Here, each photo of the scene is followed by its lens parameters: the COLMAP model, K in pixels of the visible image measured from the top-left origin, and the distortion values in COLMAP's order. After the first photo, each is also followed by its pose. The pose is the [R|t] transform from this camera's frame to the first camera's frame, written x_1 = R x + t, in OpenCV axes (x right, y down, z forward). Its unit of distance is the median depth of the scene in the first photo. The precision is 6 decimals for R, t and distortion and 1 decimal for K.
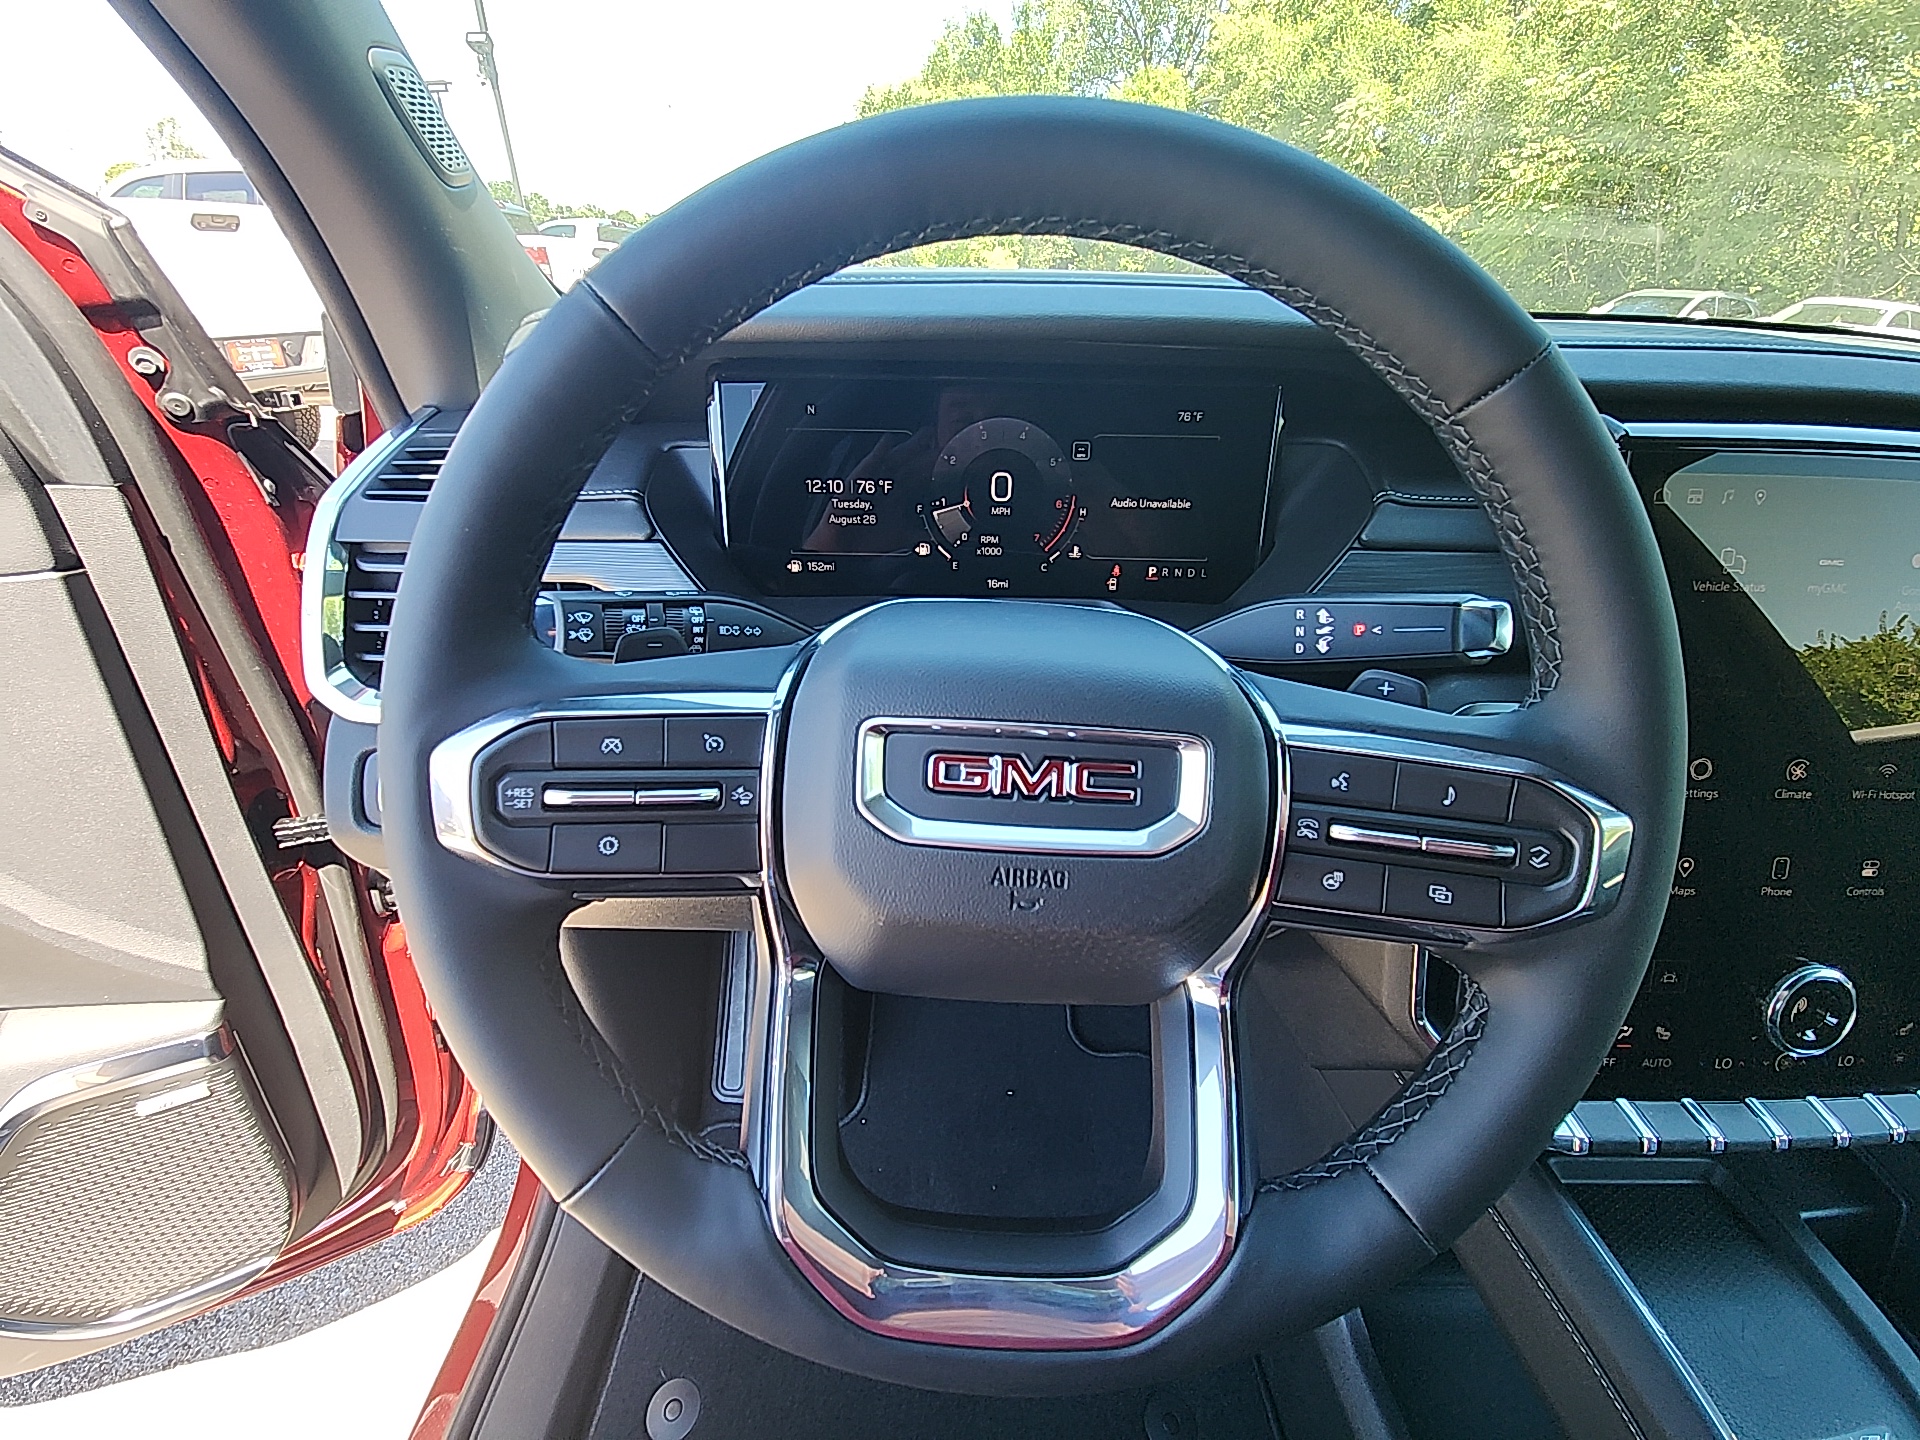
lens RADIAL K [[773.8, 0, 951.6], [0, 773.8, 703.0], [0, 0, 1]] dist [0.011062, -0.007852]
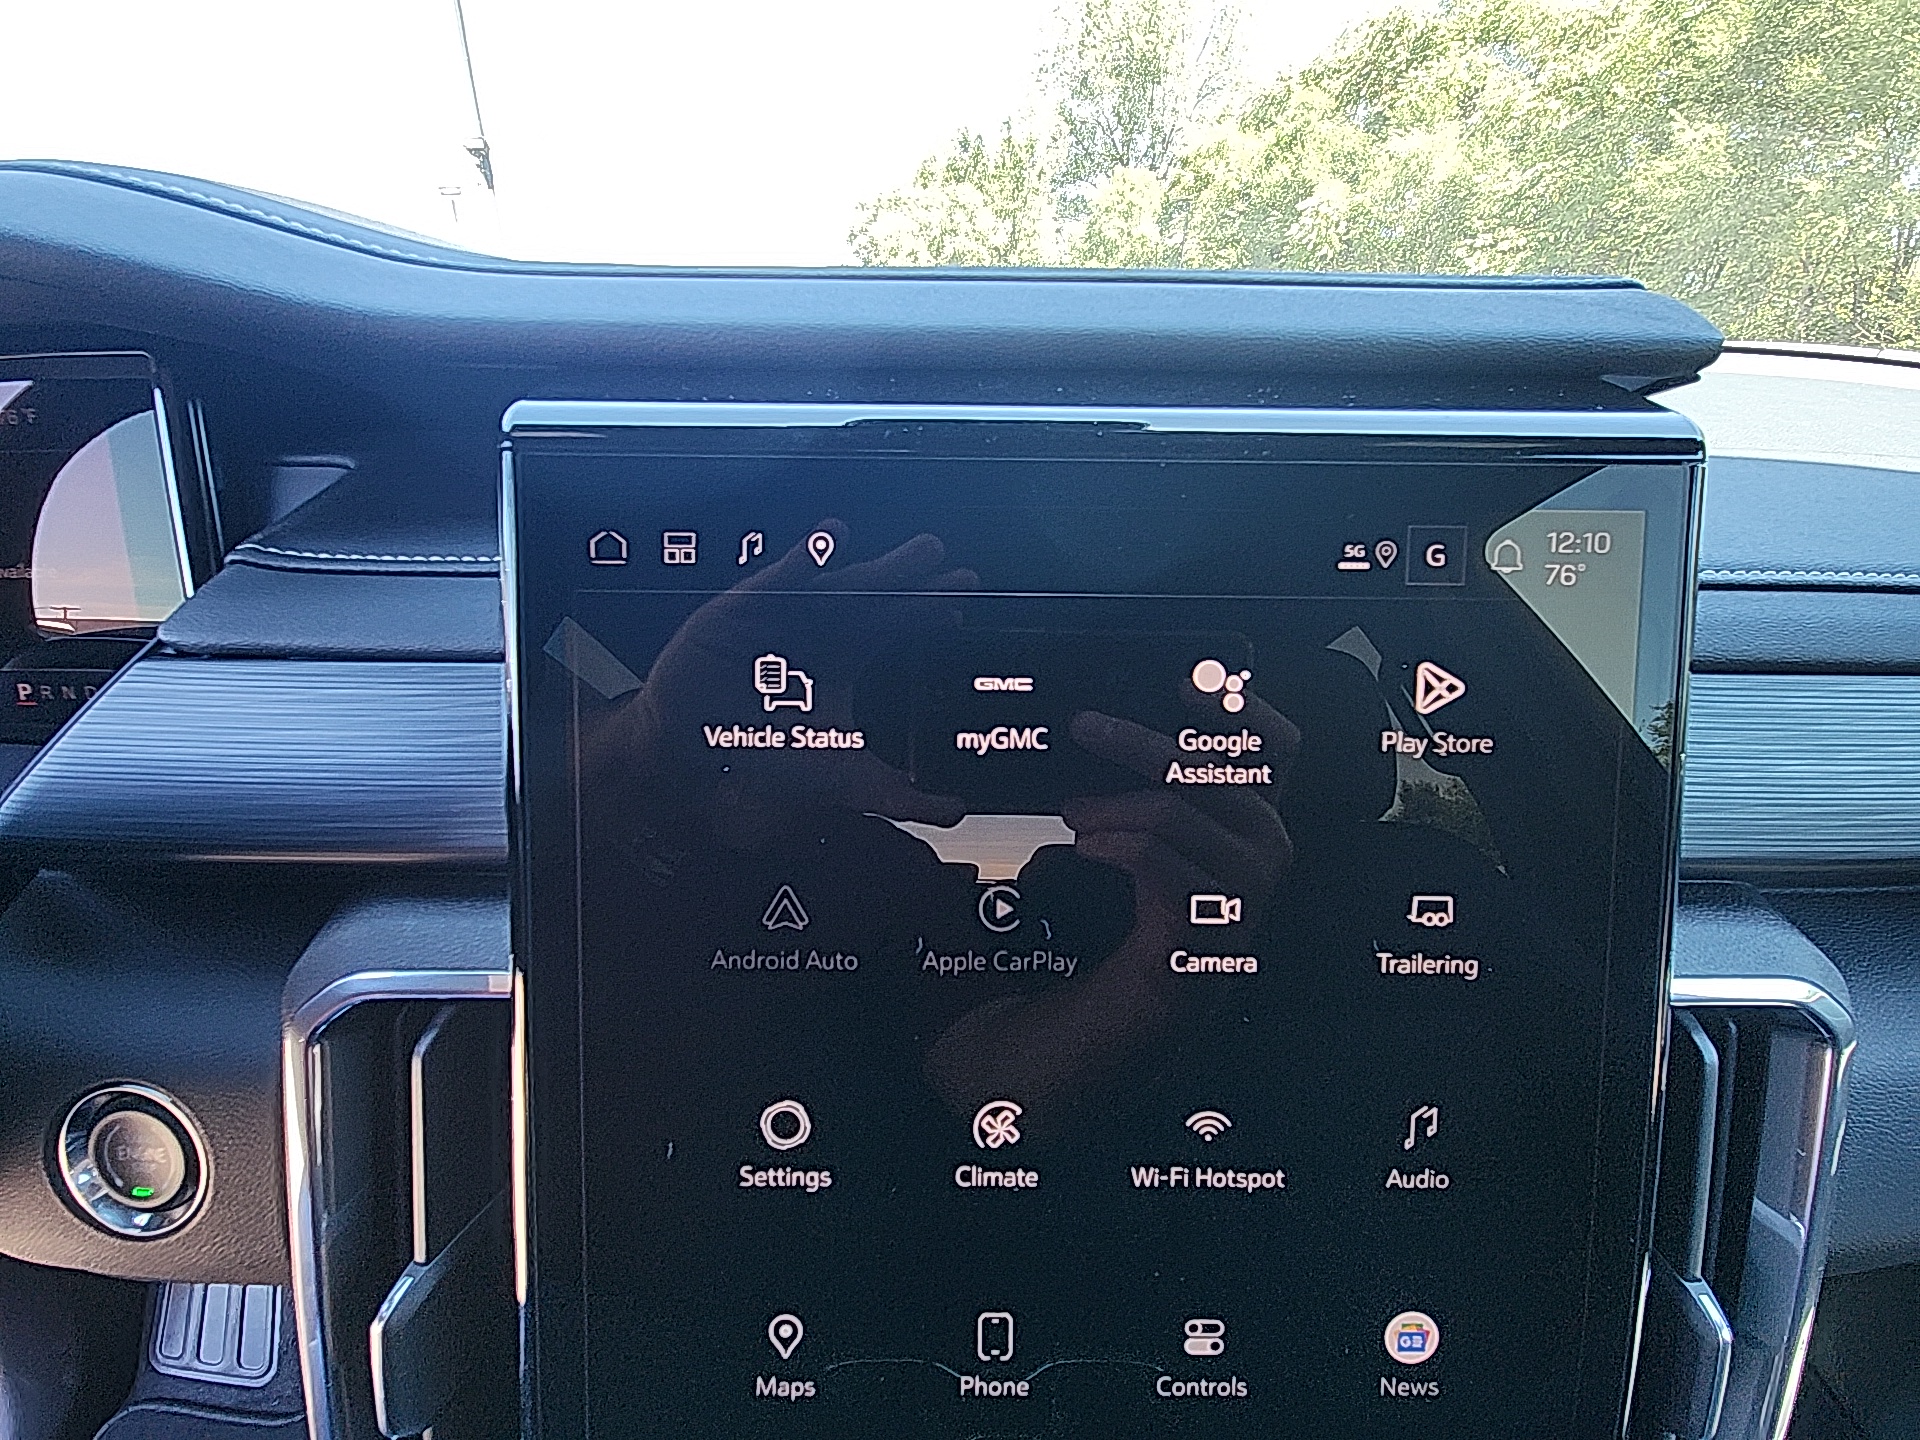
lens RADIAL K [[773.0, 0, 949.9], [0, 773.0, 703.9], [0, 0, 1]] dist [0.011059, -0.007659]
pose [[0.999989, -0.004693, 0.000947, 0.931002], [0.004757, 0.996285, -0.085984, -0.113560], [-0.000540, 0.085988, 0.996296, 0.463679]]
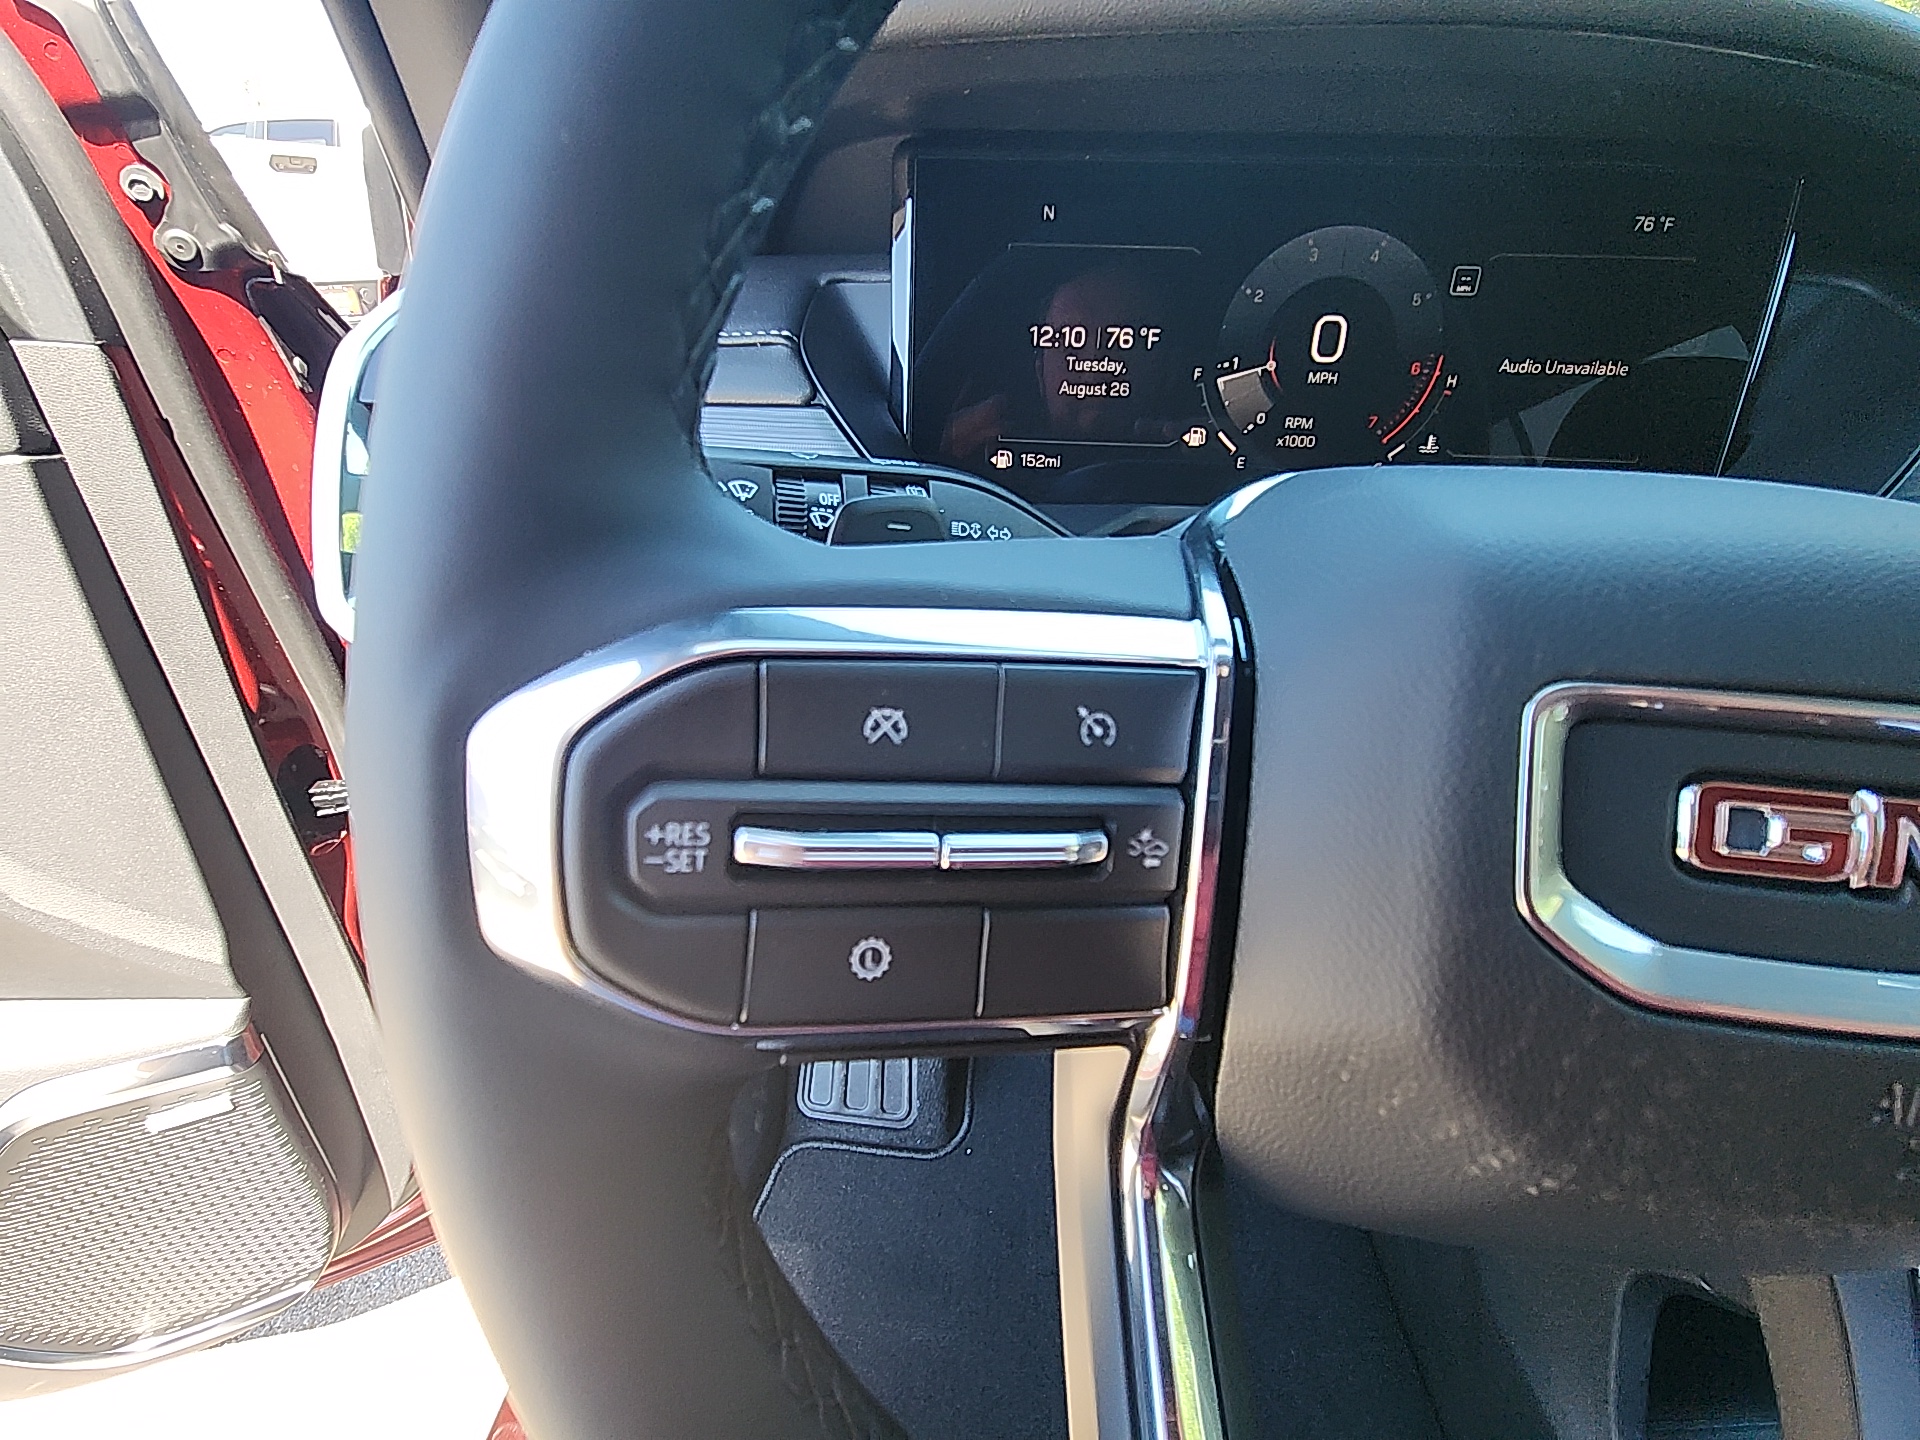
lens RADIAL K [[773.0, 0, 949.9], [0, 773.0, 703.9], [0, 0, 1]] dist [0.011059, -0.007659]
pose [[0.997346, 0.037358, -0.062486, -0.201236], [-0.034882, 0.998580, 0.040253, 0.013387], [0.063901, -0.037966, 0.997234, 0.311485]]
